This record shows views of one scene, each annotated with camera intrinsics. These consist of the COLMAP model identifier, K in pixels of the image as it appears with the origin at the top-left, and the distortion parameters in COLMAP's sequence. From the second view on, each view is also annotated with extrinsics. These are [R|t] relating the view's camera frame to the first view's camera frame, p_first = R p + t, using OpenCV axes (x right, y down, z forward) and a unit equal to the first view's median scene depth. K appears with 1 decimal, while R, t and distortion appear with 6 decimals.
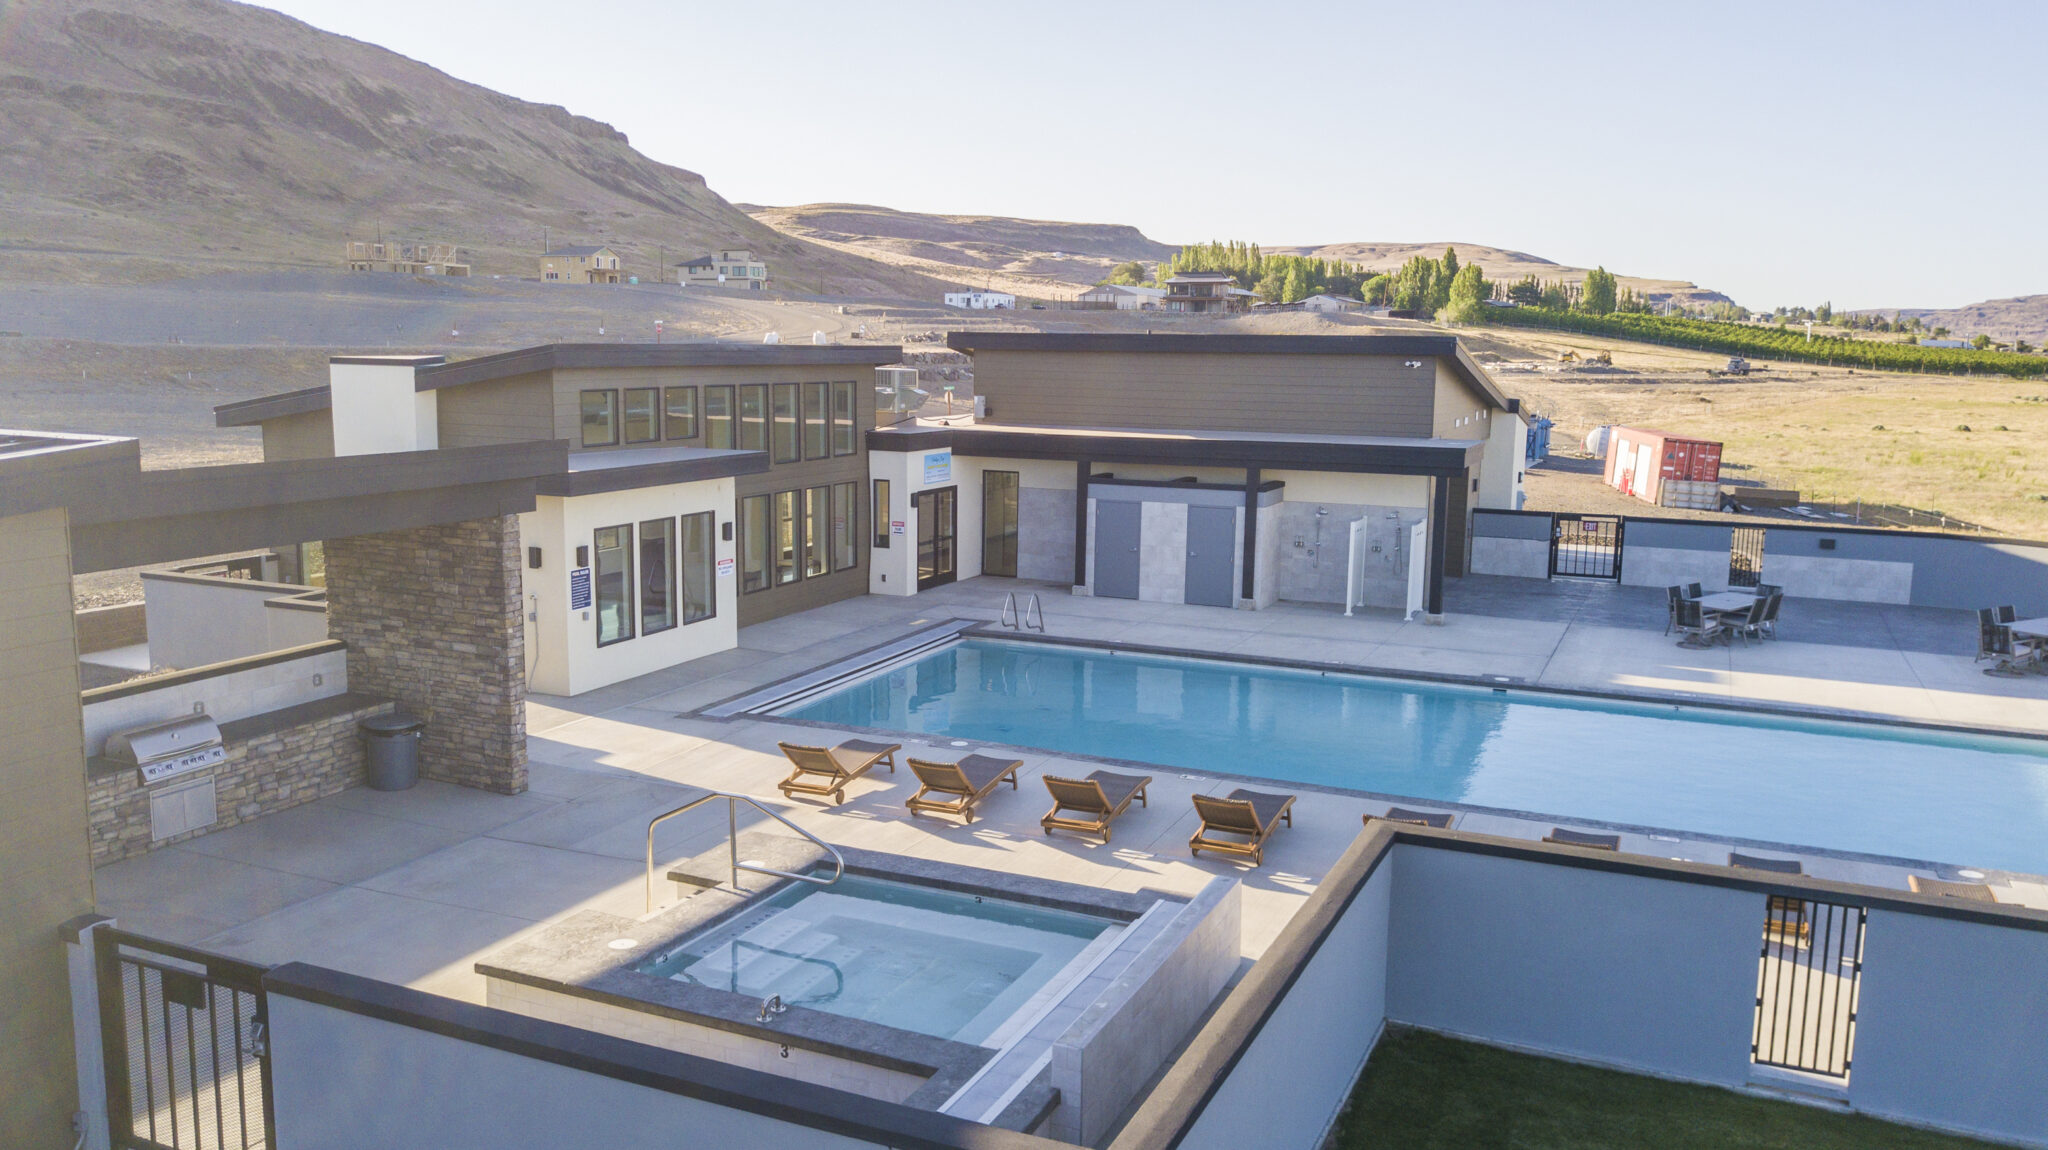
lens RADIAL K [[1585.6, 0, 1024.0], [0, 1585.6, 575.0], [0, 0, 1]] dist [0.005543, 0.001598]
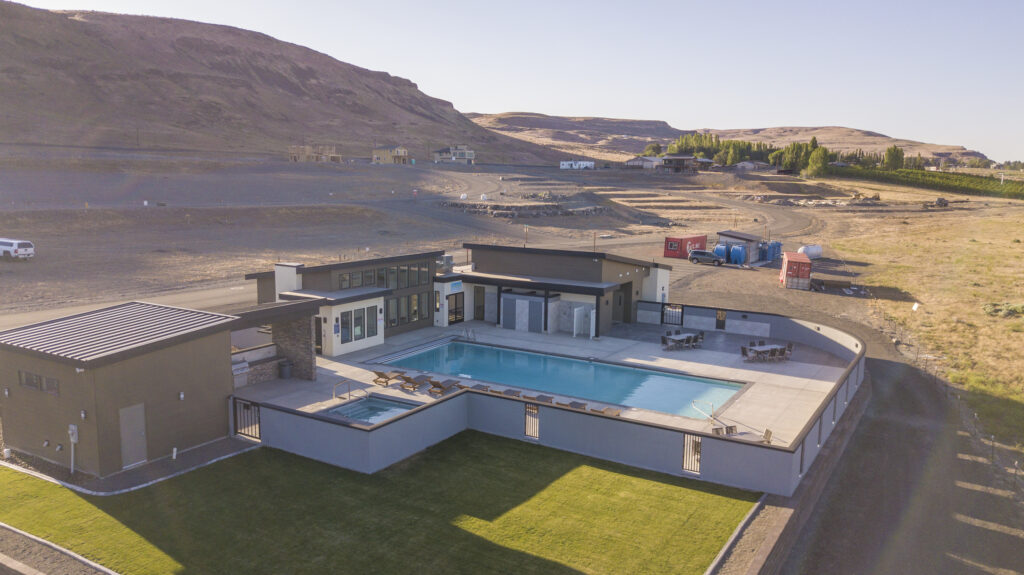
lens RADIAL K [[785.7, 0, 512.0], [0, 785.7, 287.5], [0, 0, 1]] dist [0.004350, -0.007768]
pose [[0.992028, 0.017204, -0.124841, 0.246574], [-0.017888, 0.999830, -0.004361, -0.059085], [0.124744, 0.006559, 0.992167, -0.541728]]
